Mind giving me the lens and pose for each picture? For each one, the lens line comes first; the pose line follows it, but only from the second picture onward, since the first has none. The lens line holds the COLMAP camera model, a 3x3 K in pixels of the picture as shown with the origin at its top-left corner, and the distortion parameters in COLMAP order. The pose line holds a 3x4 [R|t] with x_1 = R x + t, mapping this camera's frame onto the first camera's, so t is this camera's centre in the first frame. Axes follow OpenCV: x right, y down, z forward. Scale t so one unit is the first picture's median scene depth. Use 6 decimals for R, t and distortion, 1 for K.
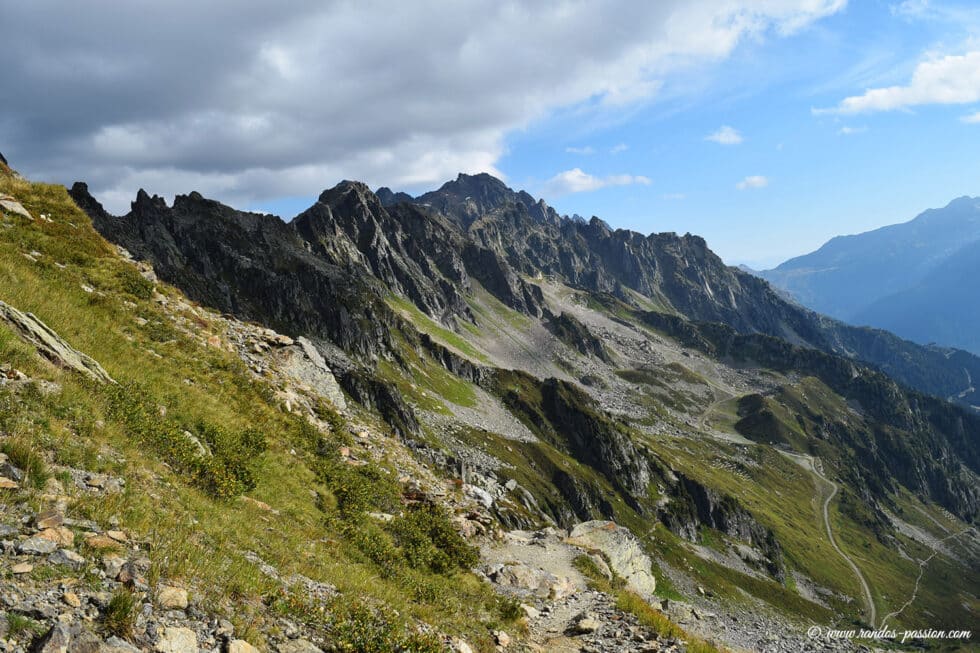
lens RADIAL K [[793.9, 0, 507.7], [0, 793.9, 320.3], [0, 0, 1]] dist [-0.094951, 0.021724]
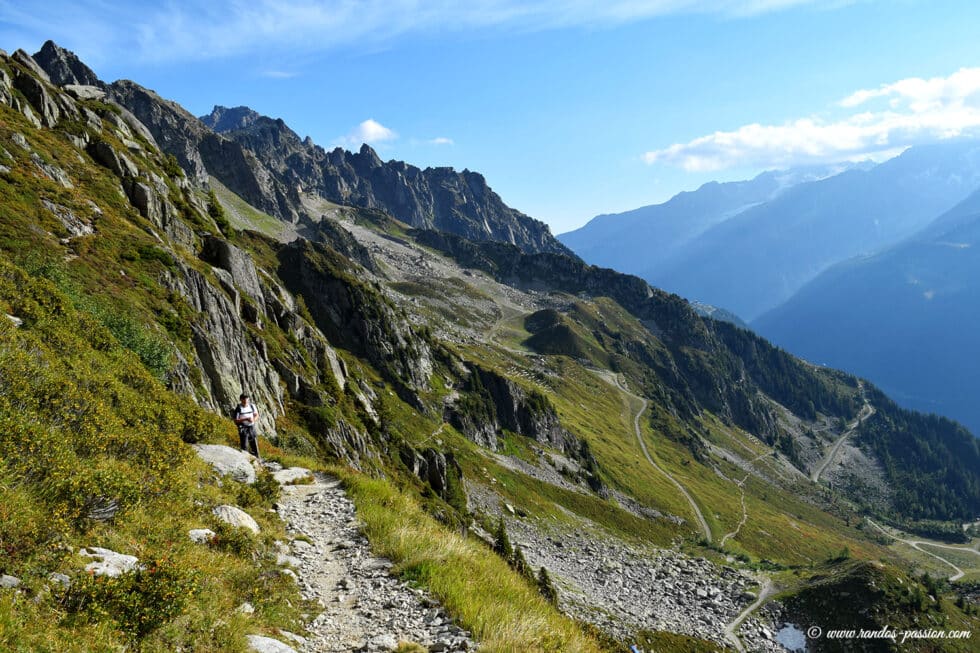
lens RADIAL K [[793.9, 0, 507.7], [0, 793.9, 320.3], [0, 0, 1]] dist [-0.094951, 0.021724]
pose [[0.959453, -0.001283, 0.281866, 0.024924], [-0.007886, 0.999476, 0.031393, 0.082738], [-0.281758, -0.032343, 0.958940, 0.174499]]
